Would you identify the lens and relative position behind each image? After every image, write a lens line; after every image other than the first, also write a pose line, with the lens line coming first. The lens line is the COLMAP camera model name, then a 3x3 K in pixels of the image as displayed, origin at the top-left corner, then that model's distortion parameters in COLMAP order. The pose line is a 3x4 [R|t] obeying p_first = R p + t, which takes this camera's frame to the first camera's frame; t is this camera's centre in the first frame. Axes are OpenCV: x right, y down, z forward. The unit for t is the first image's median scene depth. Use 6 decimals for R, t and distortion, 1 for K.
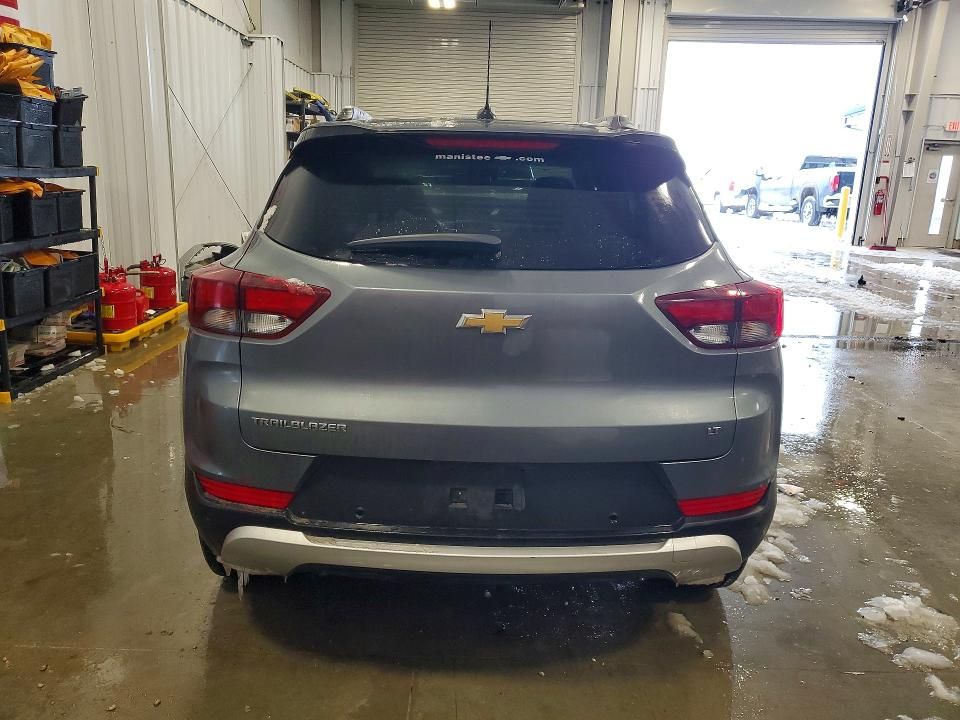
lens RADIAL K [[784.5, 0, 483.7], [0, 784.5, 361.0], [0, 0, 1]] dist [0.000204, 0.036286]
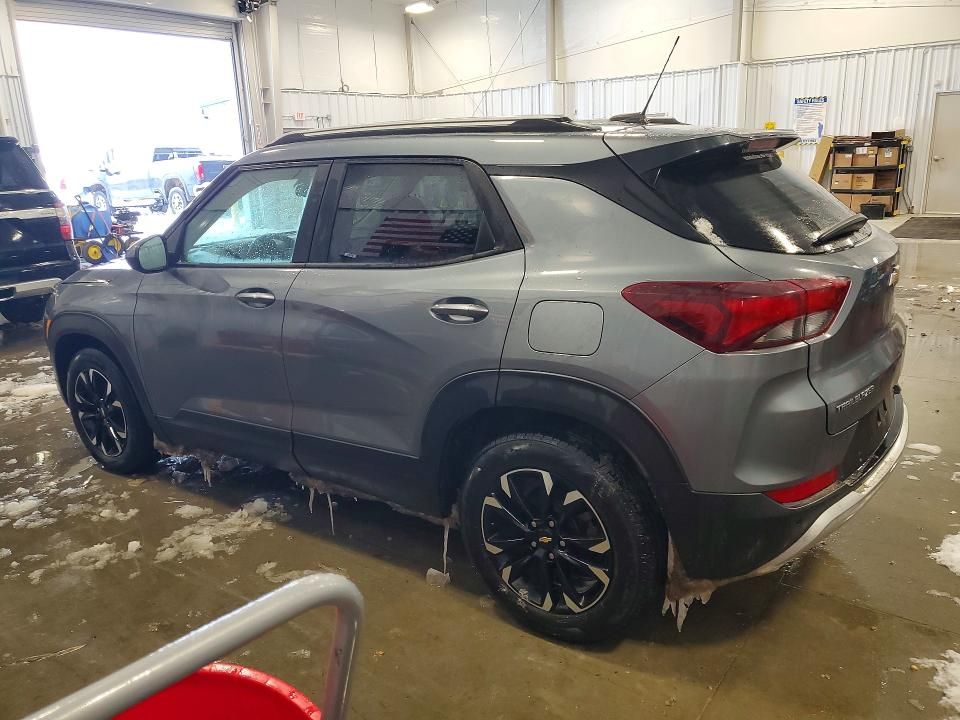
lens RADIAL K [[784.5, 0, 483.7], [0, 784.5, 361.0], [0, 0, 1]] dist [0.000204, 0.036286]
pose [[0.563480, -0.267146, 0.781744, -0.244627], [0.254725, 0.956351, 0.143209, -0.047312], [-0.785879, 0.118435, 0.606933, 0.123025]]
